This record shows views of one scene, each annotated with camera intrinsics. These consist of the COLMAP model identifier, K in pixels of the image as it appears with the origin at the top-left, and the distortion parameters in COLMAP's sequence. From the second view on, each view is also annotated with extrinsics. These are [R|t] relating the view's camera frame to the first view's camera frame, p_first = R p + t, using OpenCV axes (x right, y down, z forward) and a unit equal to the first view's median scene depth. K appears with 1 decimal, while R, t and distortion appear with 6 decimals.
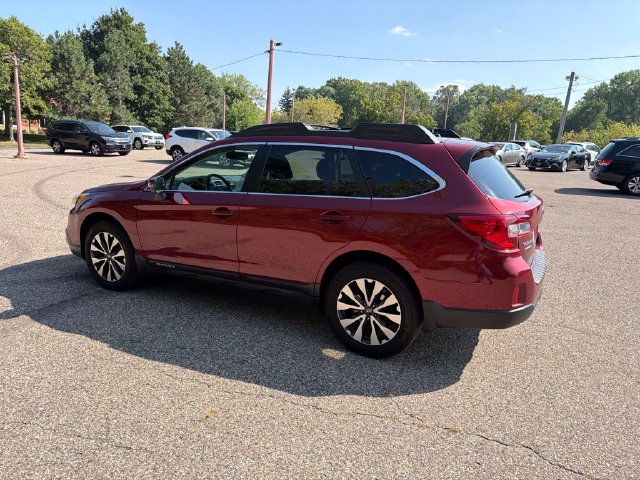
lens RADIAL K [[446.7, 0, 321.2], [0, 446.7, 242.0], [0, 0, 1]] dist [0.037552, -0.047646]
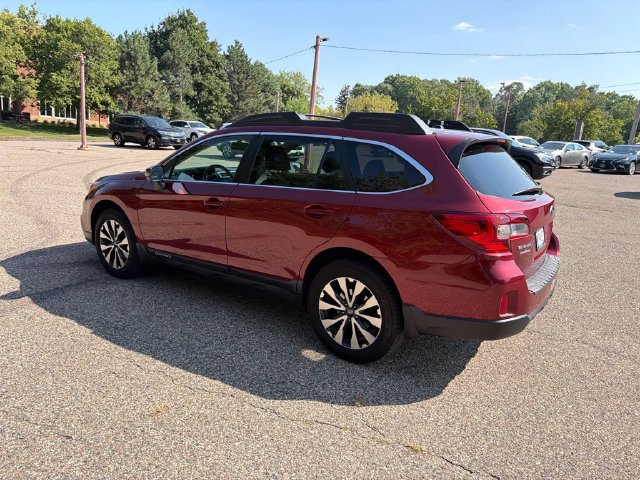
lens RADIAL K [[446.7, 0, 321.2], [0, 446.7, 242.0], [0, 0, 1]] dist [0.037552, -0.047646]
pose [[0.992658, 0.039785, -0.114229, 0.104523], [-0.039192, 0.999204, 0.007433, 0.001791], [0.114434, -0.002901, 0.993427, 0.044741]]
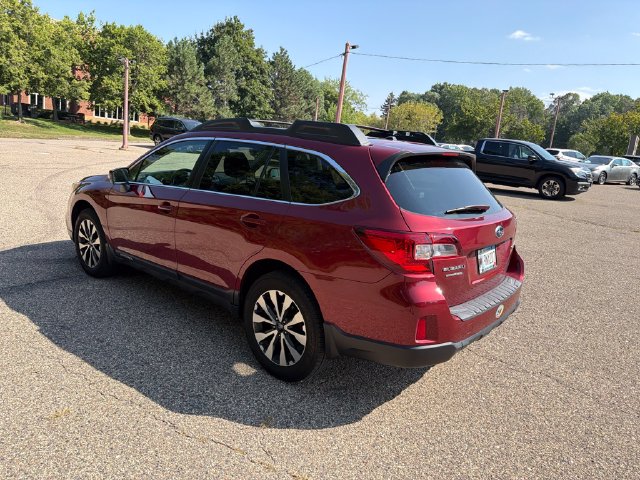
lens RADIAL K [[449.8, 0, 318.3], [0, 449.8, 237.4], [0, 0, 1]] dist [0.040175, -0.057609]
pose [[0.974878, 0.083435, -0.206521, 0.250662], [-0.087677, 0.996083, -0.011457, -0.015215], [0.204756, 0.029276, 0.978375, 0.087512]]
